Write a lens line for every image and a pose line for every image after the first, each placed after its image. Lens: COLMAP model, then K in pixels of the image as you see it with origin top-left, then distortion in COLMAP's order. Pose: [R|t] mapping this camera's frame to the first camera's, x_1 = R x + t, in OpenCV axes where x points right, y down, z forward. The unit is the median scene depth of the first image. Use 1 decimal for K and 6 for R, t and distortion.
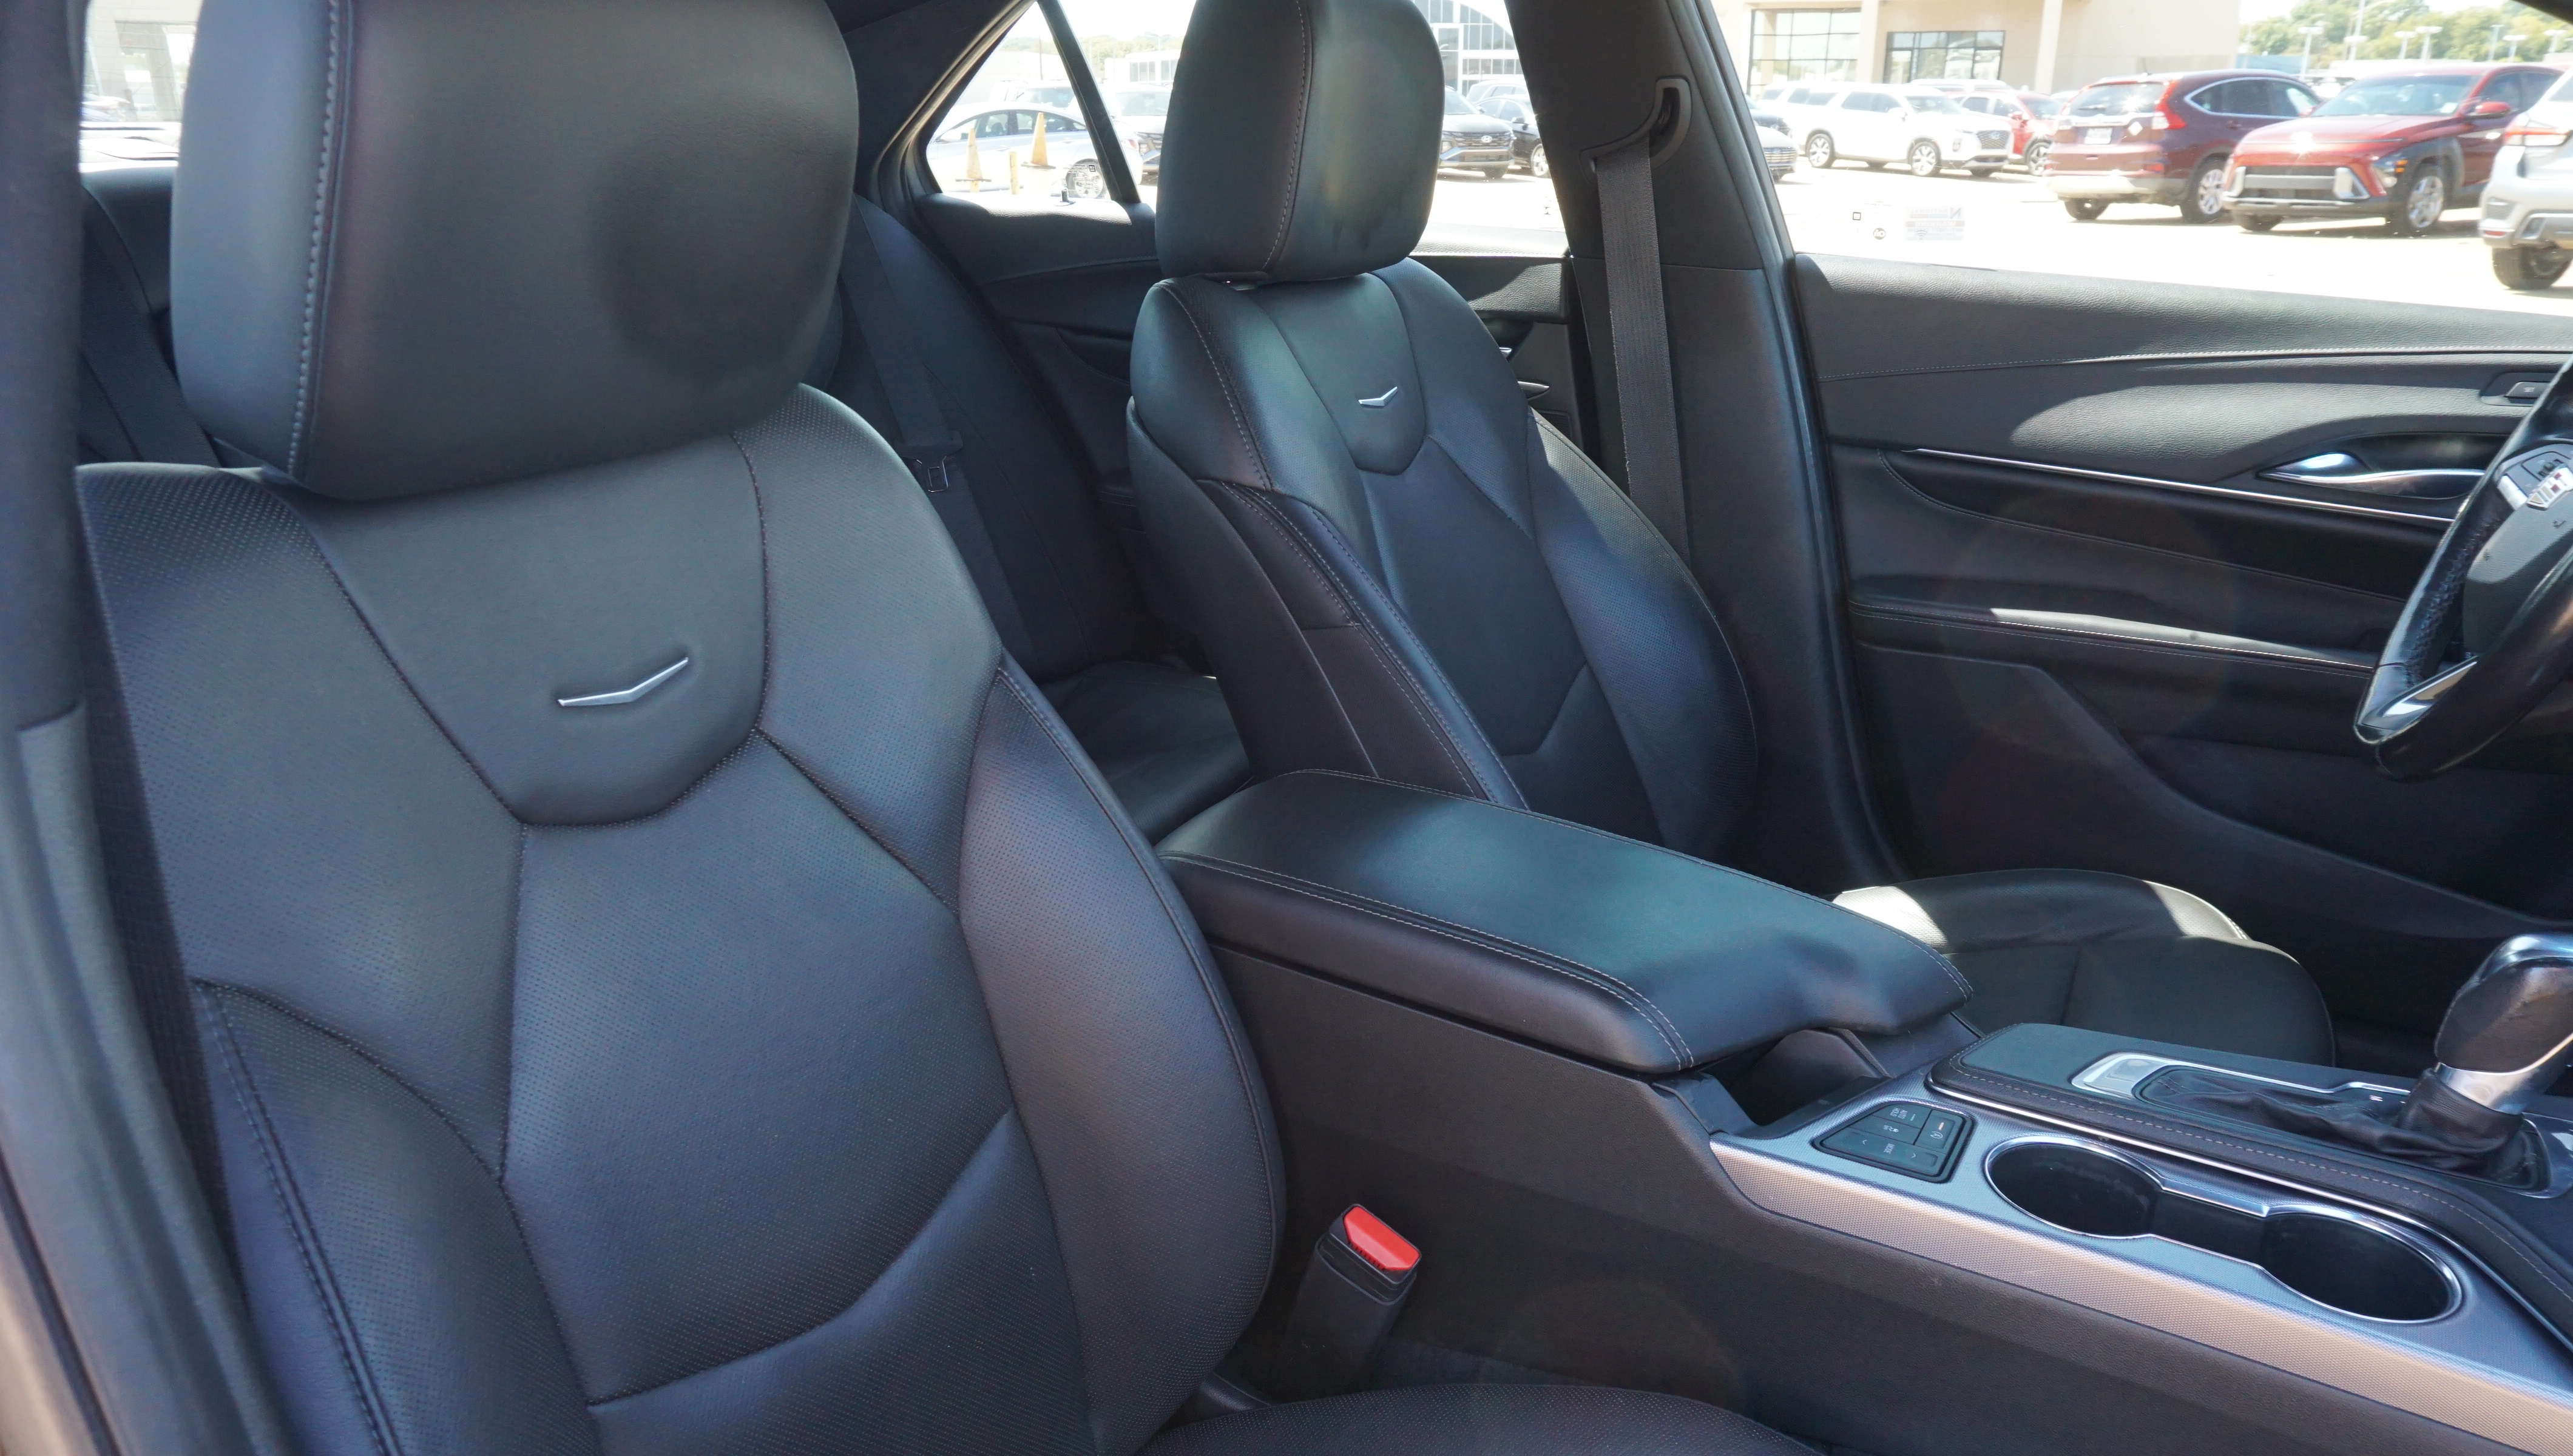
lens RADIAL K [[1730.8, 0, 1282.0], [0, 1730.8, 737.9], [0, 0, 1]] dist [-0.048150, 0.039804]
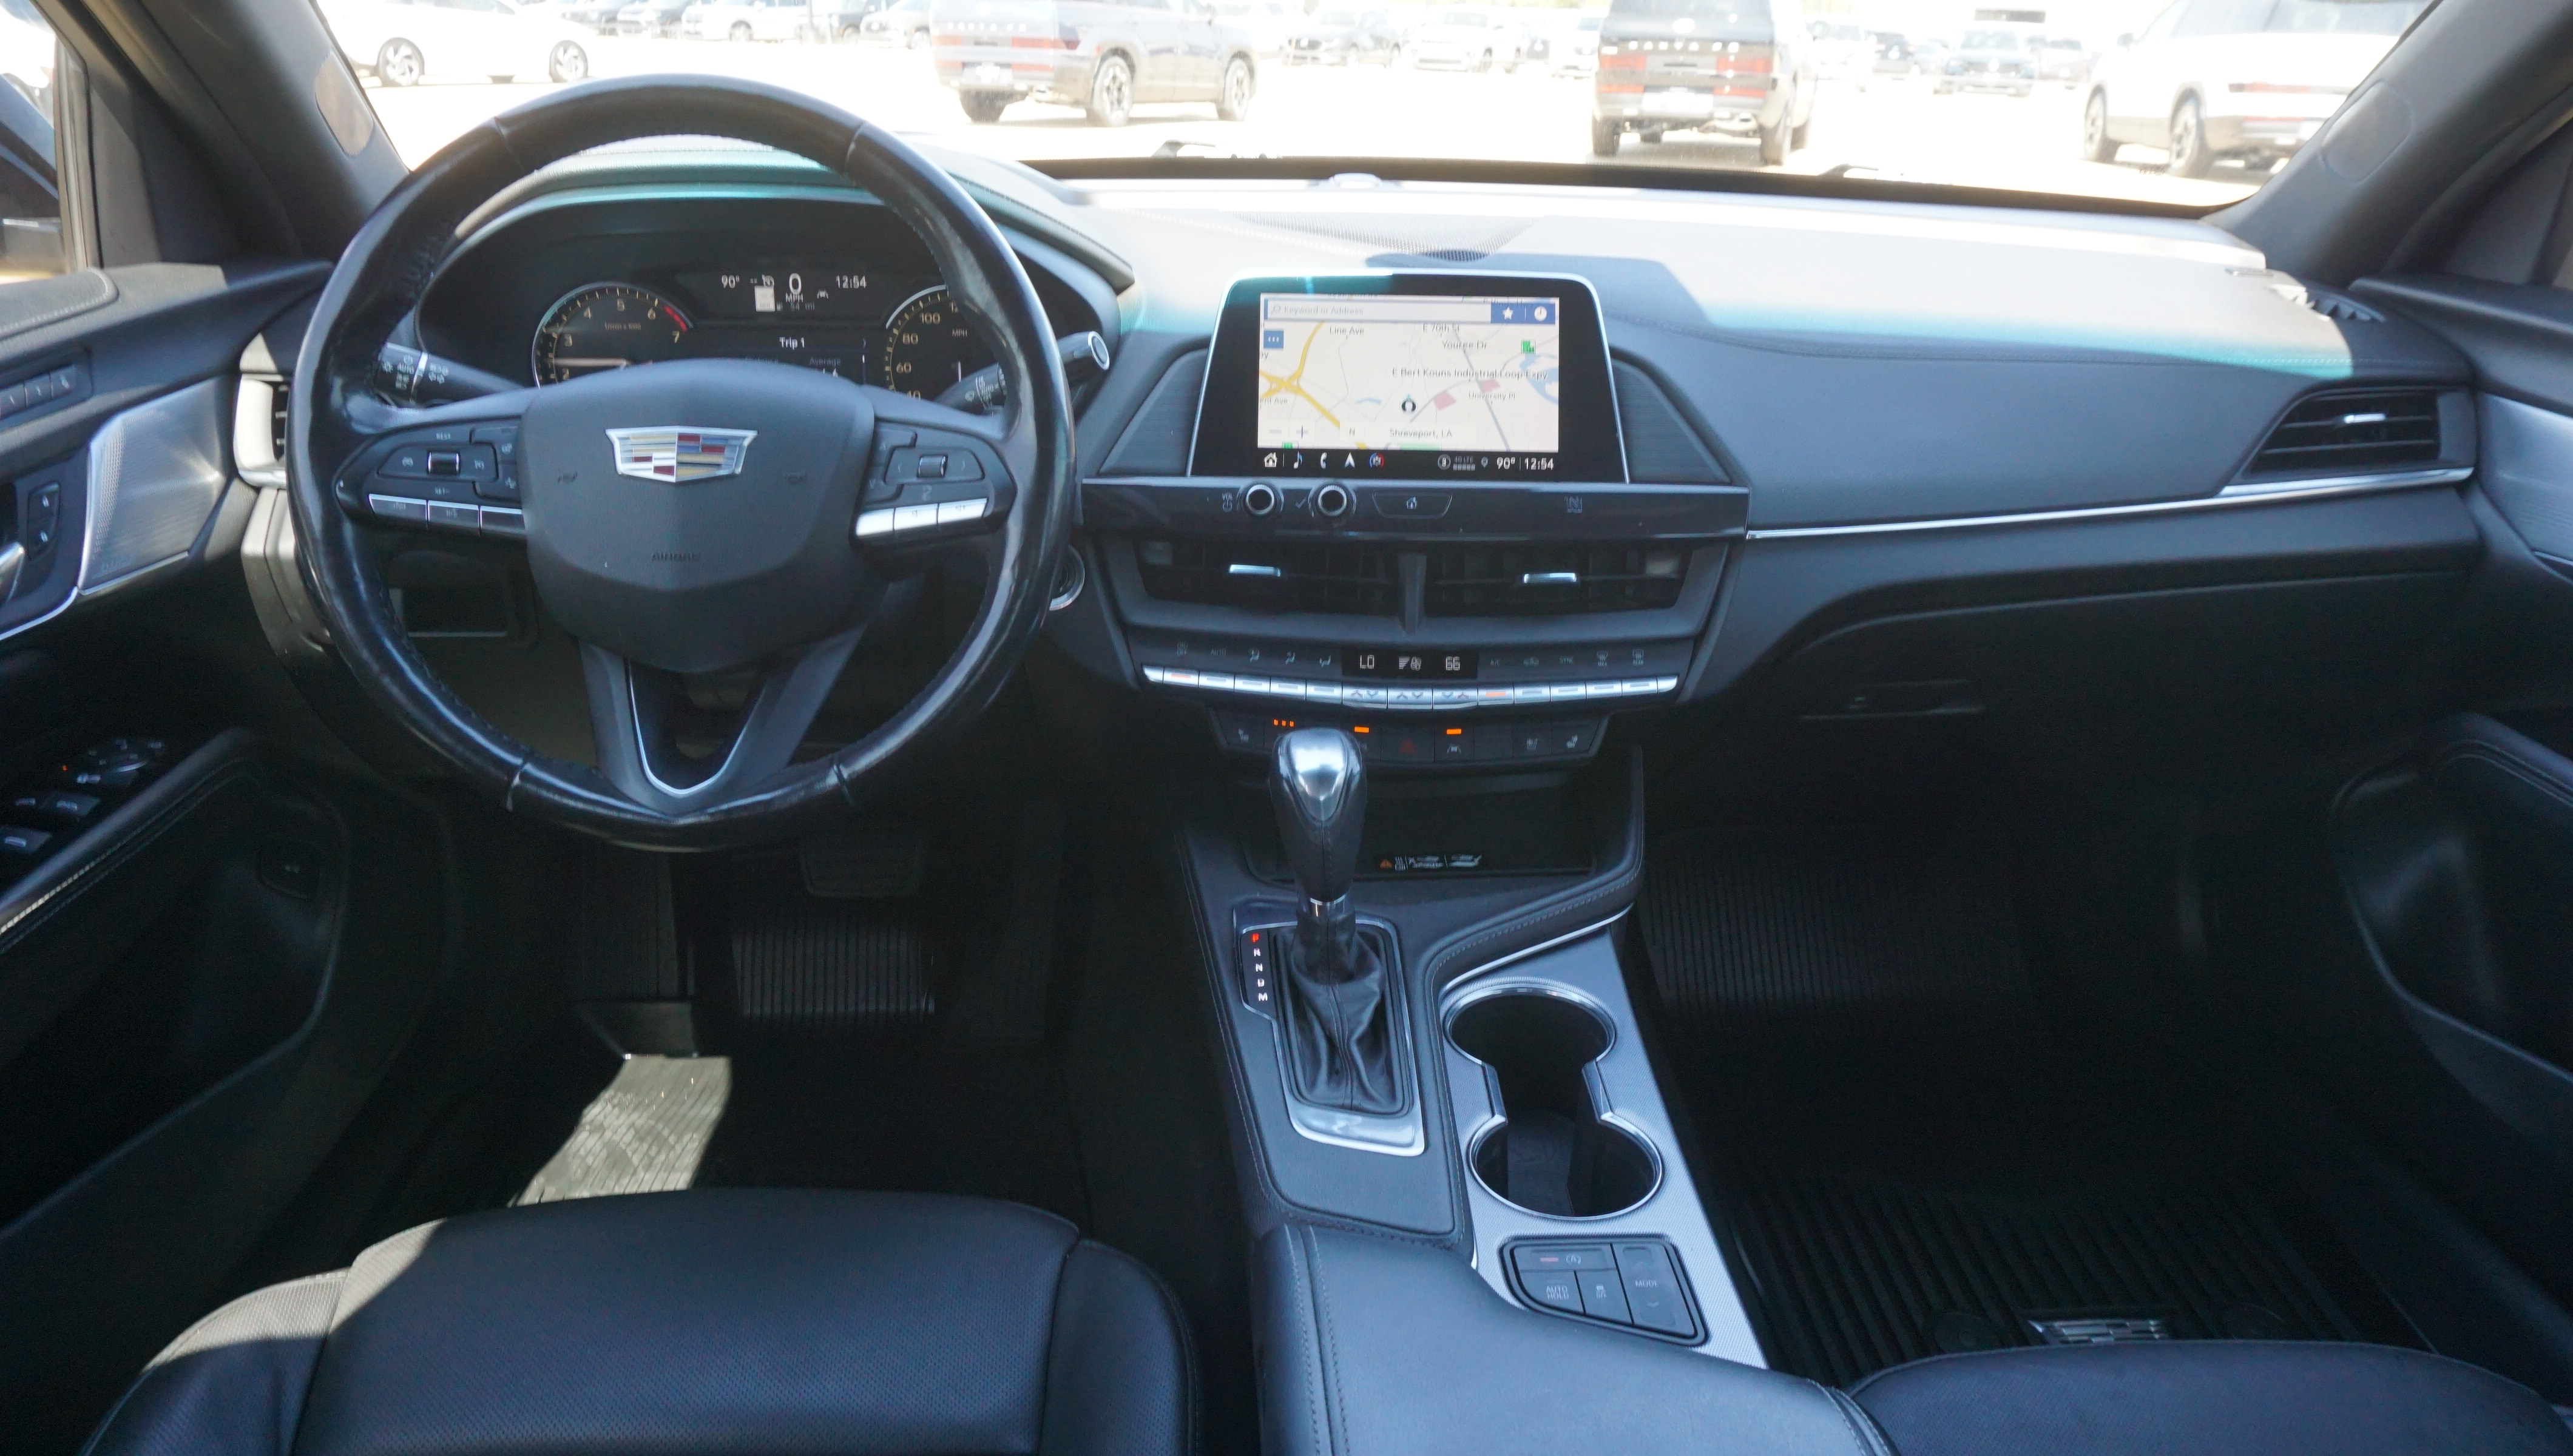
lens RADIAL K [[1730.8, 0, 1291.8], [0, 1730.8, 732.8], [0, 0, 1]] dist [-0.048150, 0.039804]
pose [[-0.549952, -0.324551, 0.769558, -0.077332], [0.263139, 0.807152, 0.528454, -0.338207], [-0.792661, 0.493125, -0.358493, 0.963429]]
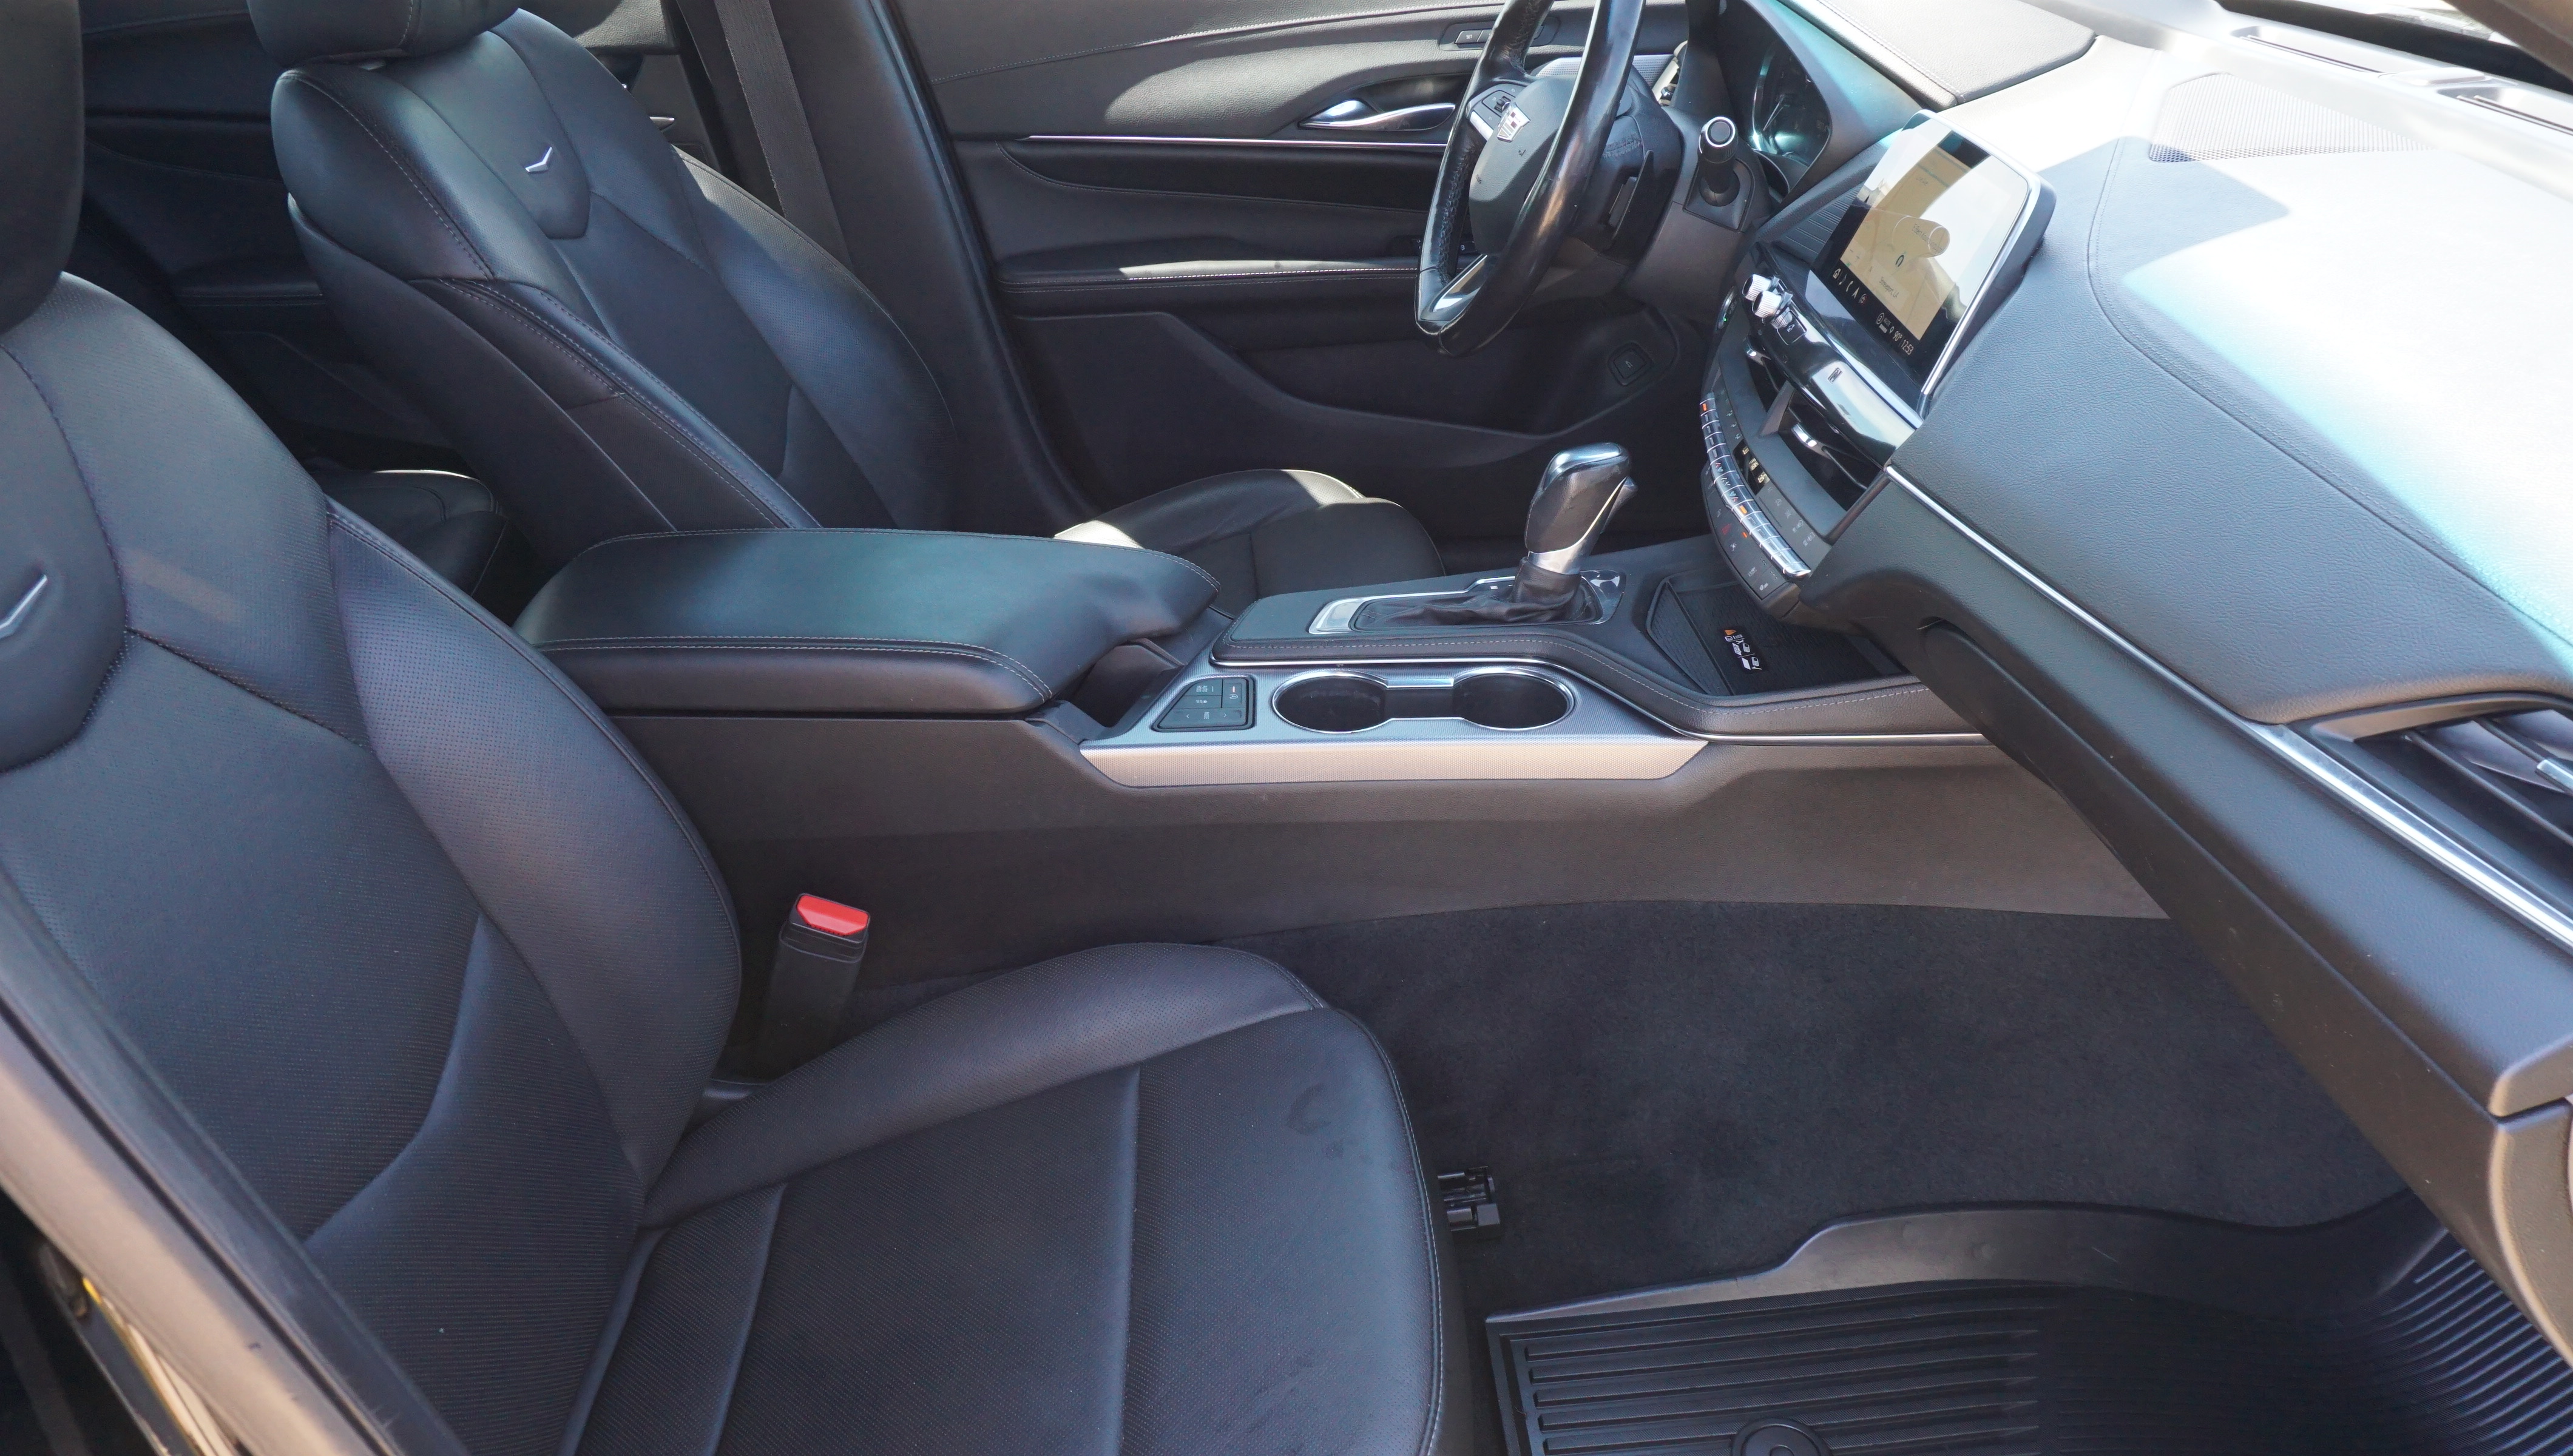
lens RADIAL K [[1730.8, 0, 1285.2], [0, 1730.8, 728.9], [0, 0, 1]] dist [-0.048150, 0.039804]
pose [[0.842011, -0.284584, 0.458289, -0.151079], [0.195725, 0.952806, 0.232060, -0.034044], [-0.502701, -0.105698, 0.857974, -0.122301]]
